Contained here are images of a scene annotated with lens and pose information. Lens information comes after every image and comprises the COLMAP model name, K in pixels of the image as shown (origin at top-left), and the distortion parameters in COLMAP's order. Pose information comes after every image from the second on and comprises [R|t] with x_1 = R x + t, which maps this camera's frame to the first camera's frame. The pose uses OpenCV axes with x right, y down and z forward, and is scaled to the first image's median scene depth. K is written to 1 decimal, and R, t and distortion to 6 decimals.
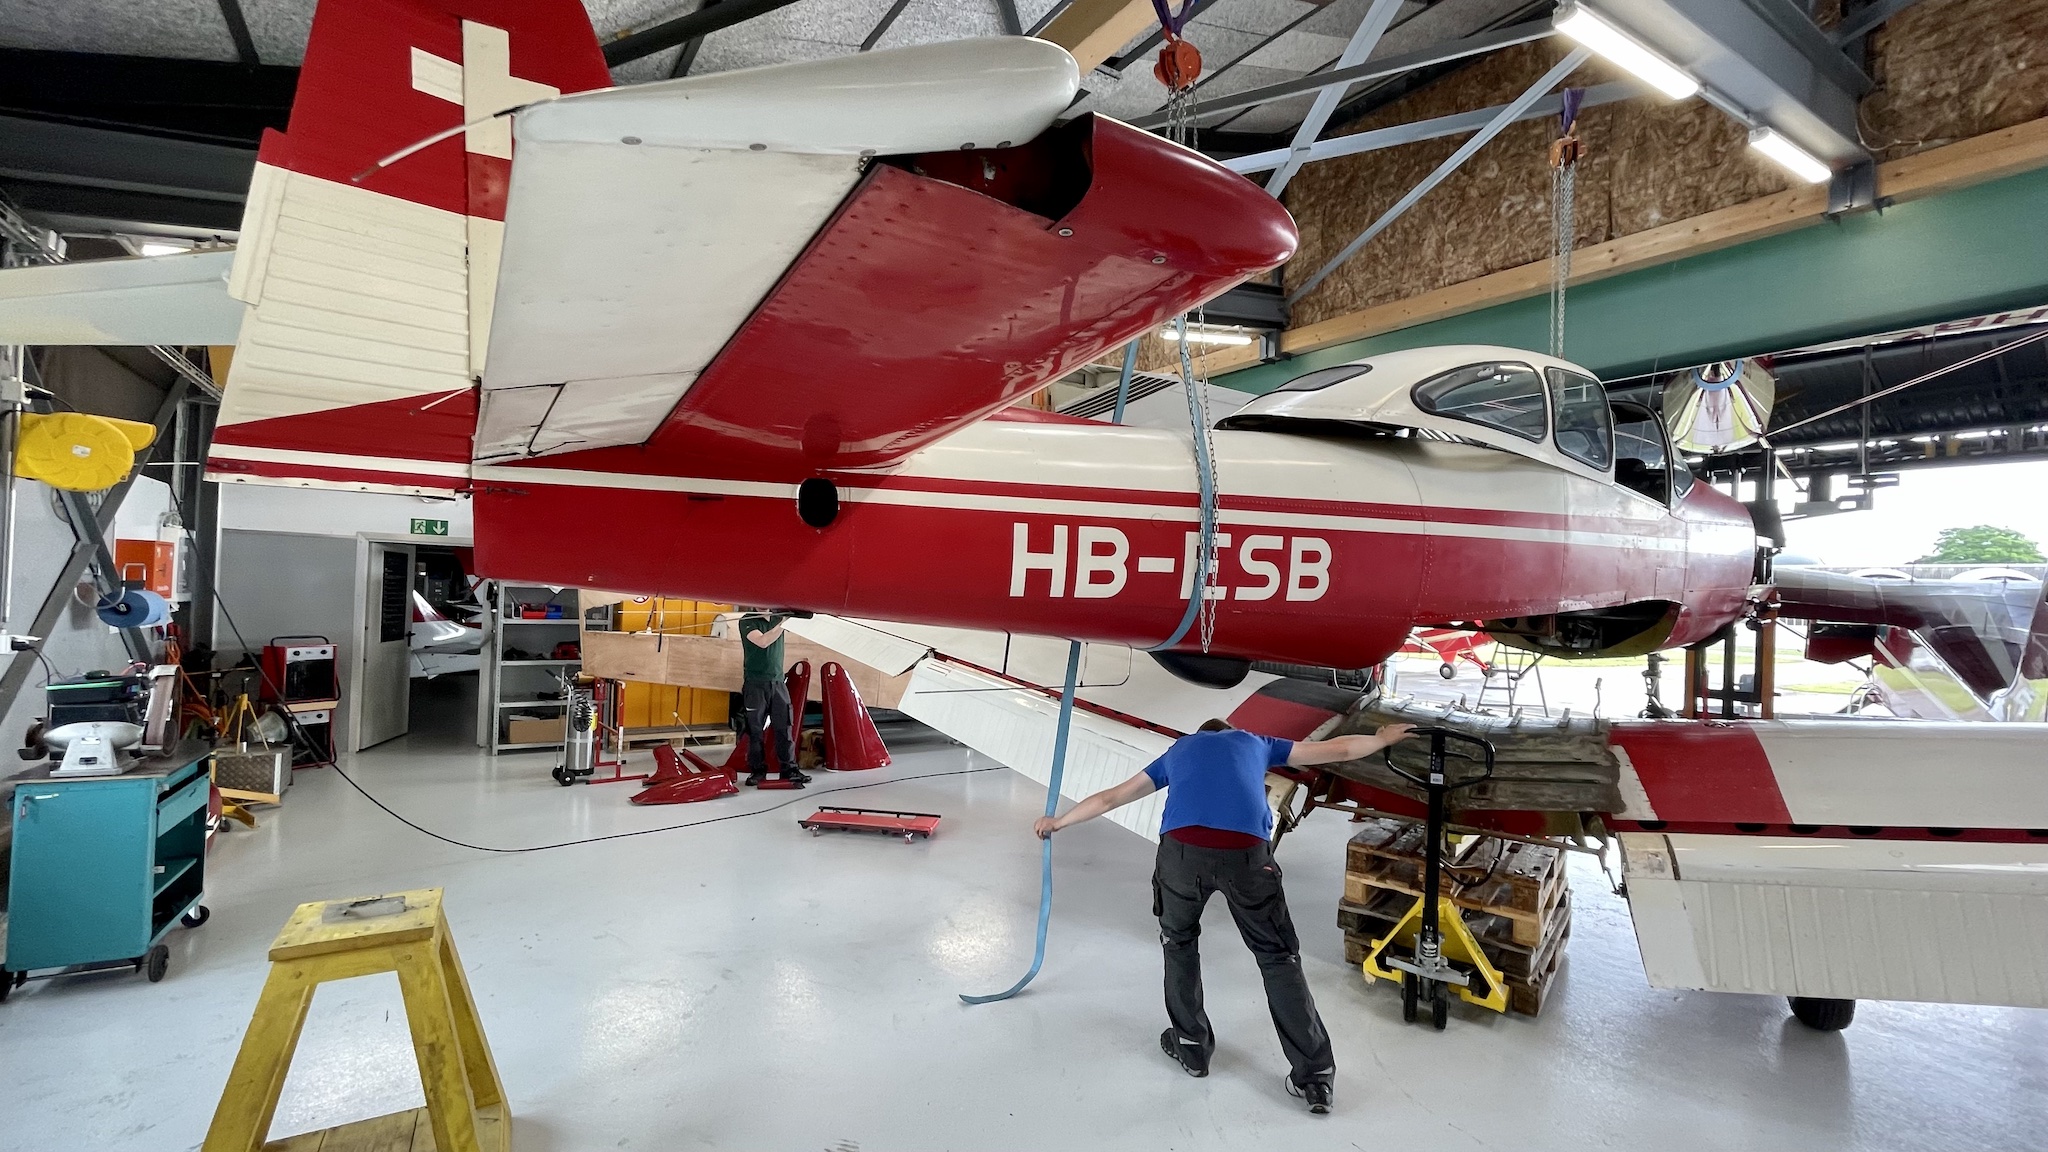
lens RADIAL K [[835.2, 0, 1024.0], [0, 835.2, 576.0], [0, 0, 1]] dist [0.000451, -0.002763]
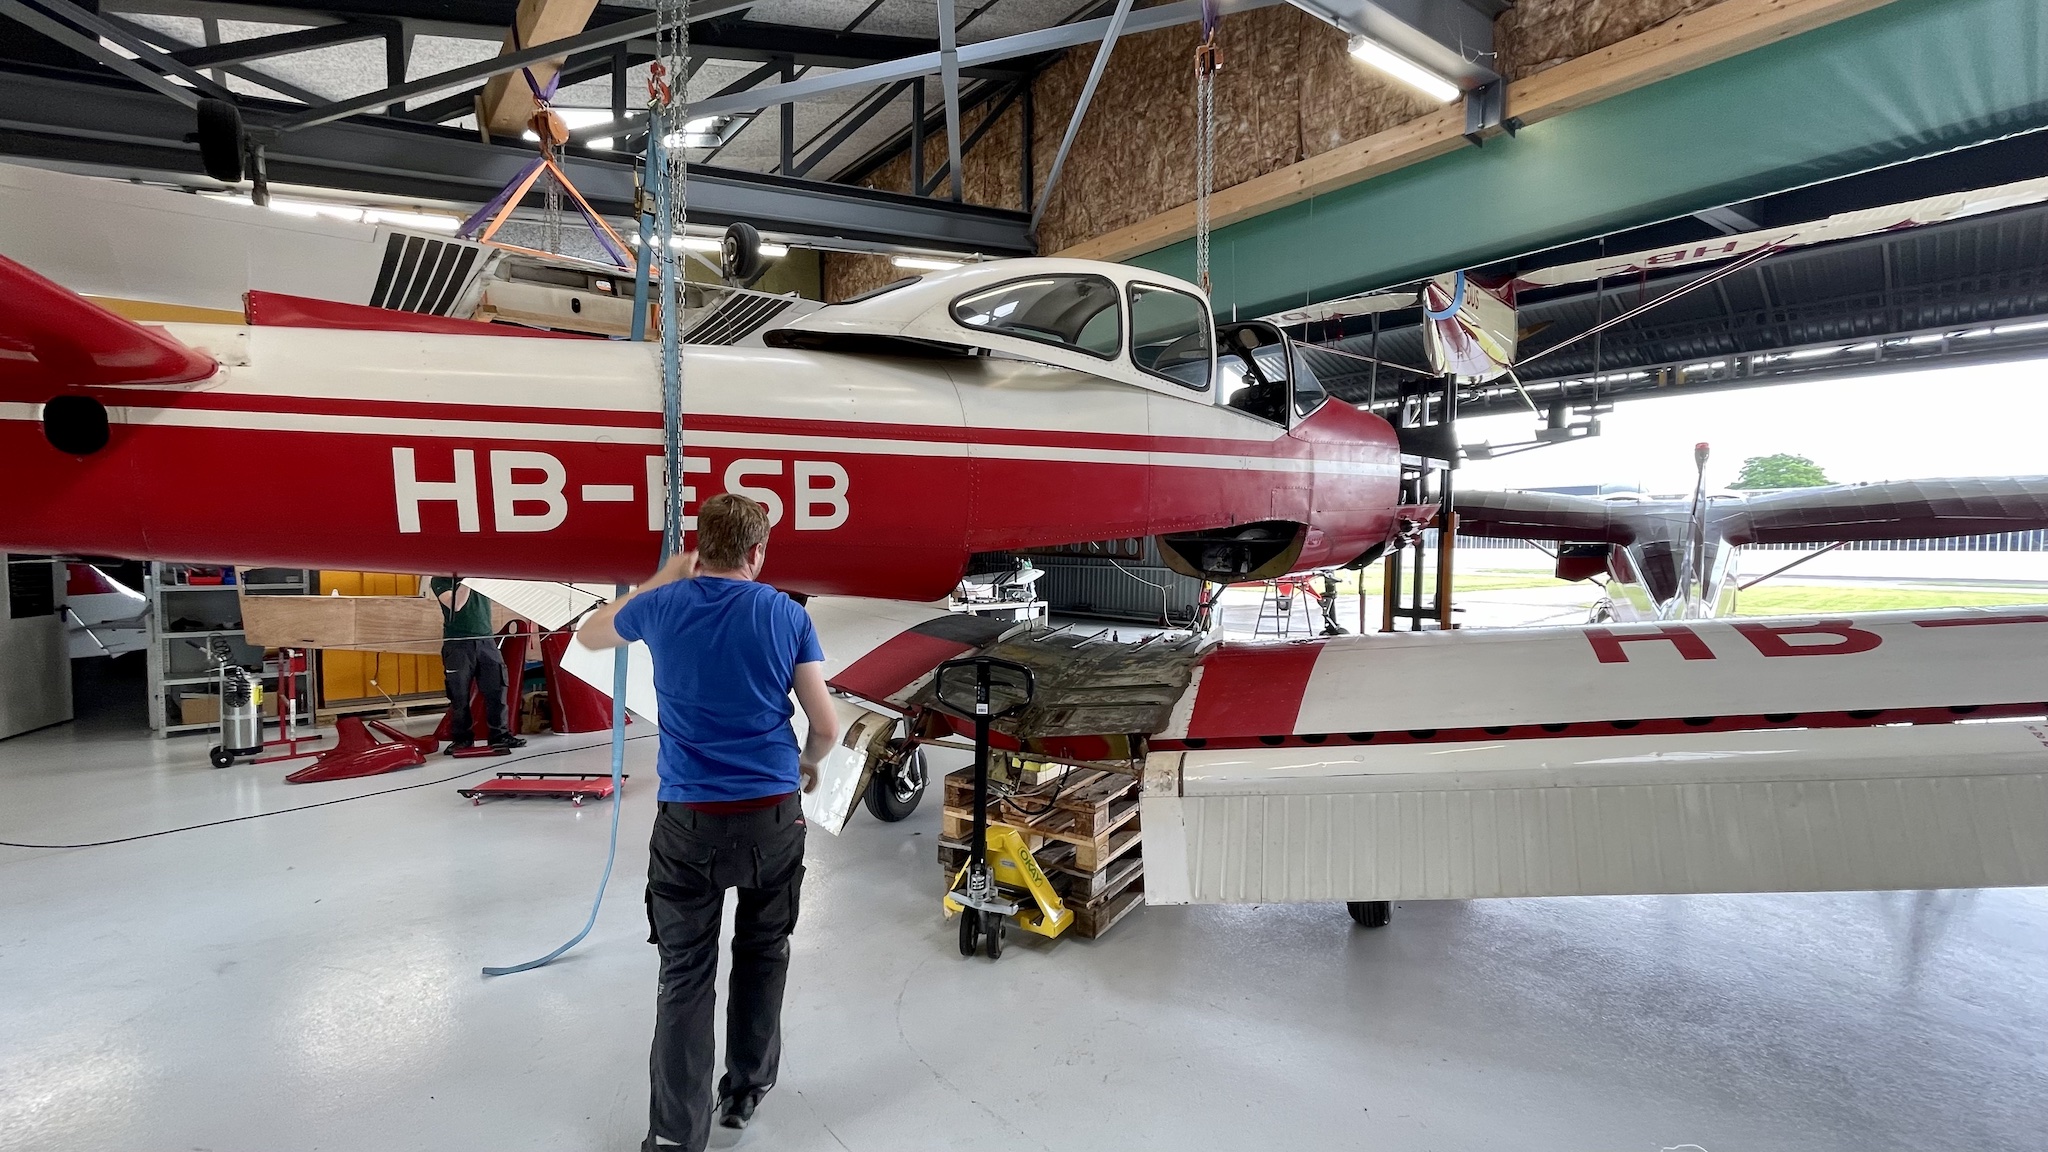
lens RADIAL K [[839.0, 0, 1024.0], [0, 839.0, 576.0], [0, 0, 1]] dist [-0.003149, -0.000377]
pose [[0.992822, -0.036514, 0.113889, 0.311003], [0.029440, 0.997567, 0.063191, 0.019938], [-0.115920, -0.059385, 0.991482, 0.025753]]
